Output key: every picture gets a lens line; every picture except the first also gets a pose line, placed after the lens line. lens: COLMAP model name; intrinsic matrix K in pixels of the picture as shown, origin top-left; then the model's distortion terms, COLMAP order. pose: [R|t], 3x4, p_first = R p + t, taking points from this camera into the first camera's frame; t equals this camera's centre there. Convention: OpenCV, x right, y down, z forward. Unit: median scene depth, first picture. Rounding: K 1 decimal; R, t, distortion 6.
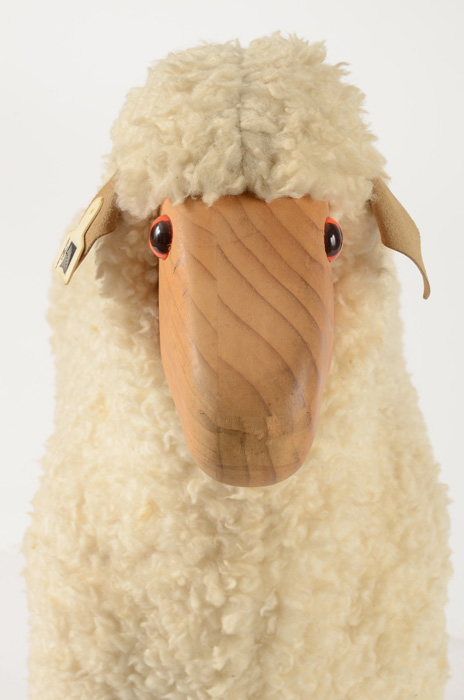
lens RADIAL K [[2280.2, 0, 229.4], [0, 2280.2, 348.6], [0, 0, 1]] dist [0.804095, 0.000000]
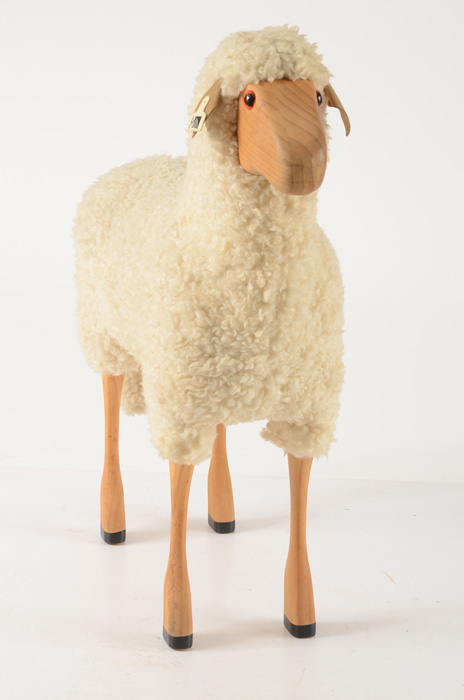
lens RADIAL K [[2768.4, 0, 230.3], [0, 2768.4, 355.0], [0, 0, 1]] dist [1.286198, 0.000000]
pose [[0.970684, -0.057106, 0.233477, -0.676810], [0.097625, 0.981305, -0.165859, 0.630123], [-0.219641, 0.183790, 0.958112, -1.572650]]
